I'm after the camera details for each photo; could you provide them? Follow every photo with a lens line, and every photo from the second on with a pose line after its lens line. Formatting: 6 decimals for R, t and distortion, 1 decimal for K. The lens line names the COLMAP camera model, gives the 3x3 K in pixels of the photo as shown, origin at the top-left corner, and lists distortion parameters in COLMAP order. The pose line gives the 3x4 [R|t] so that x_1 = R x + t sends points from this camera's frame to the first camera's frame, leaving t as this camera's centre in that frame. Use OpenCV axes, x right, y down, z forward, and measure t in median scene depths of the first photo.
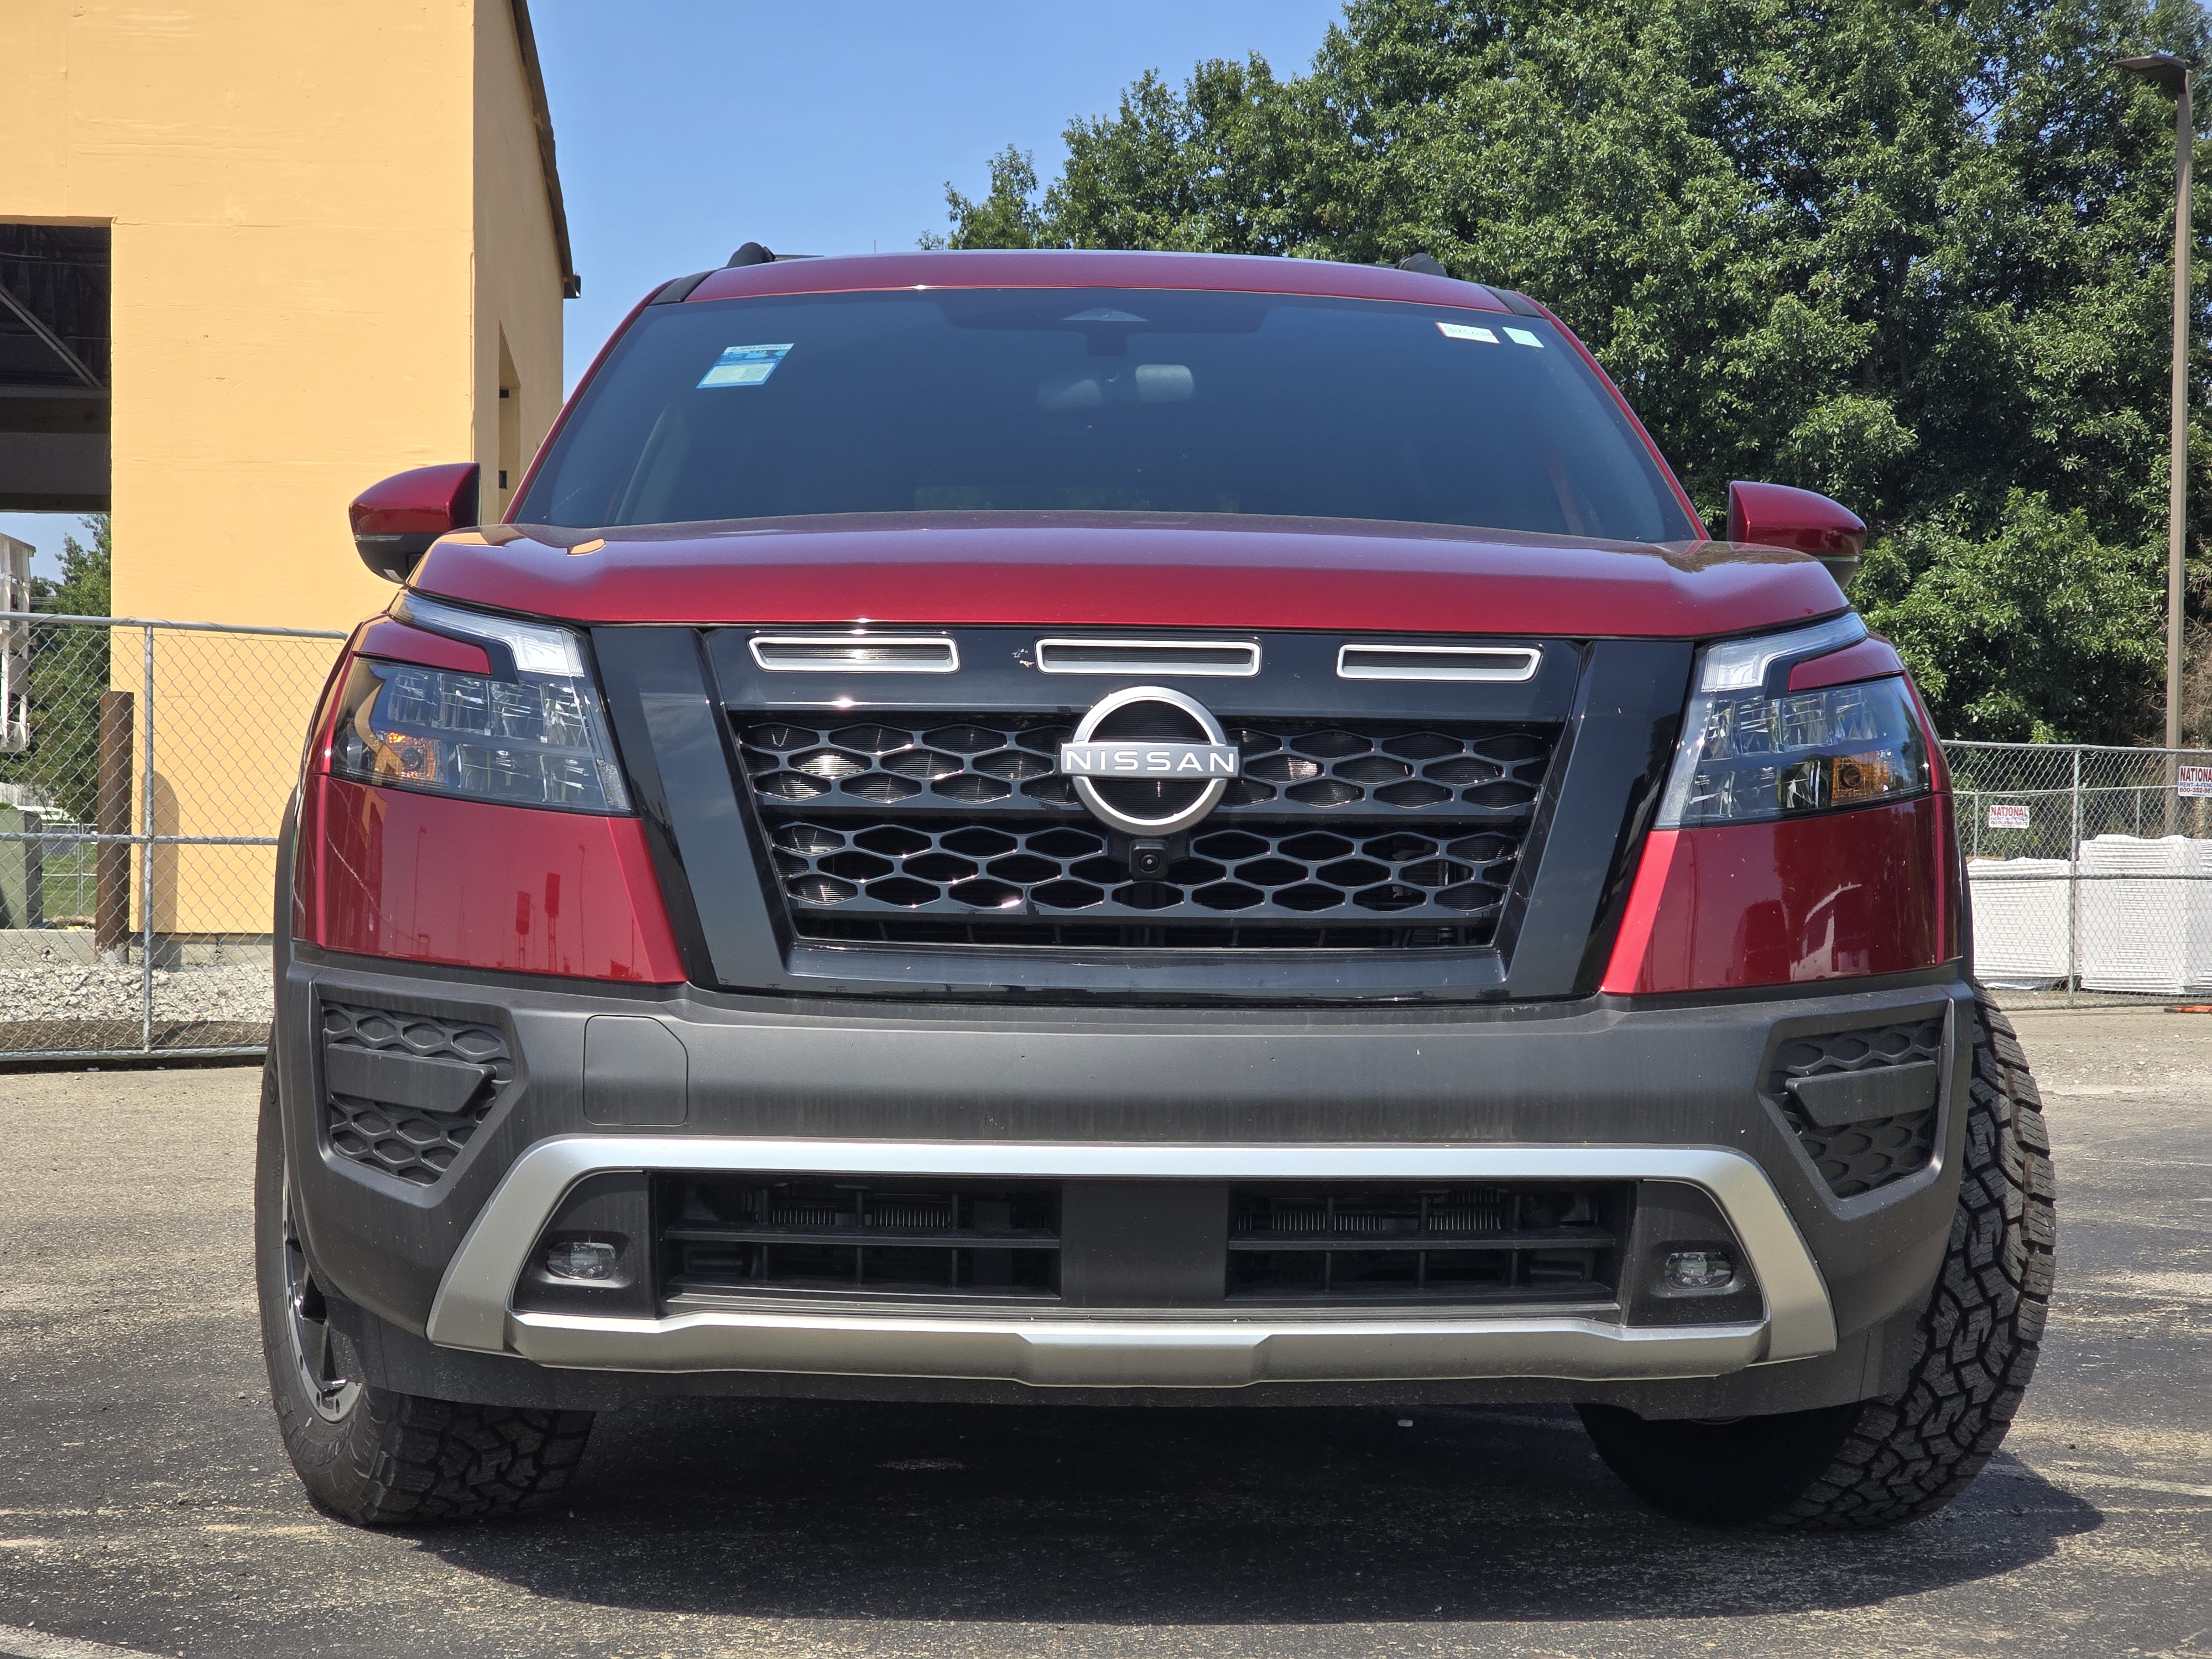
lens RADIAL K [[4446.5, 0, 1106.0], [0, 4446.5, 829.5], [0, 0, 1]] dist [-0.577303, 0.131921]
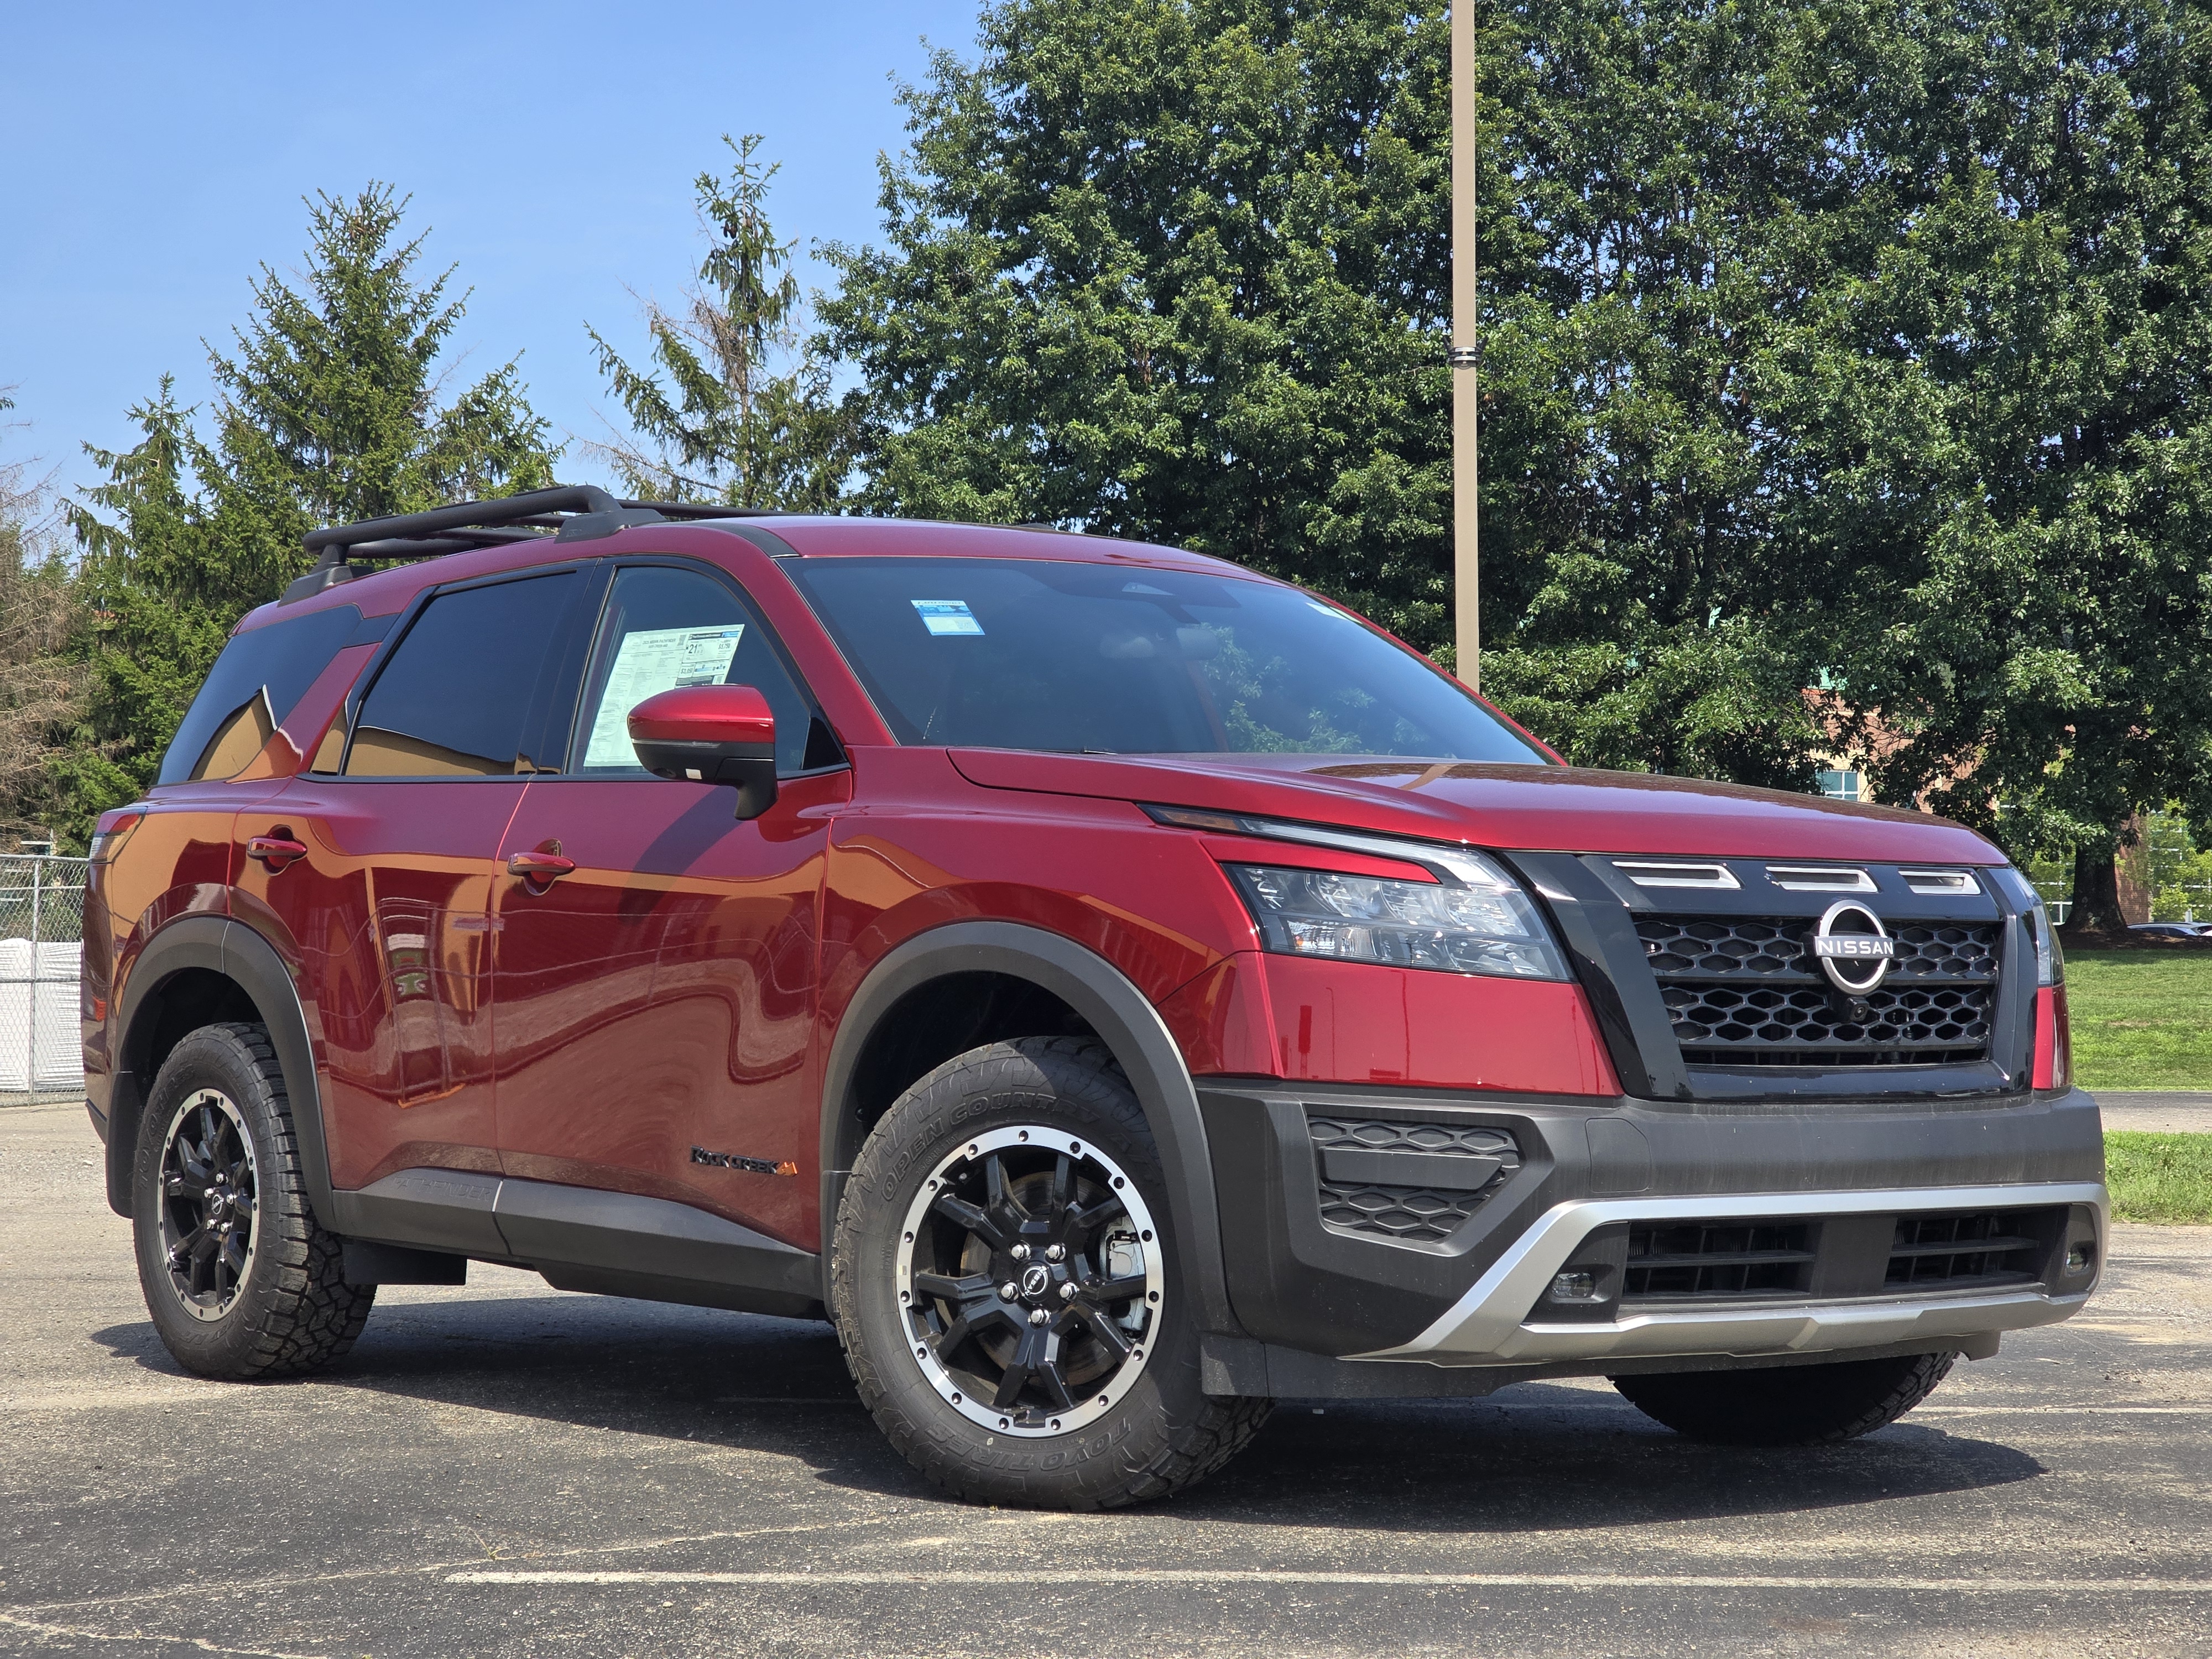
lens RADIAL K [[4446.5, 0, 1106.0], [0, 4446.5, 829.5], [0, 0, 1]] dist [-0.577303, 0.131921]
pose [[0.833510, 0.019805, 0.552150, -1.064395], [-0.007609, 0.999674, -0.024372, -0.017466], [-0.552452, 0.016113, 0.833389, -0.143058]]
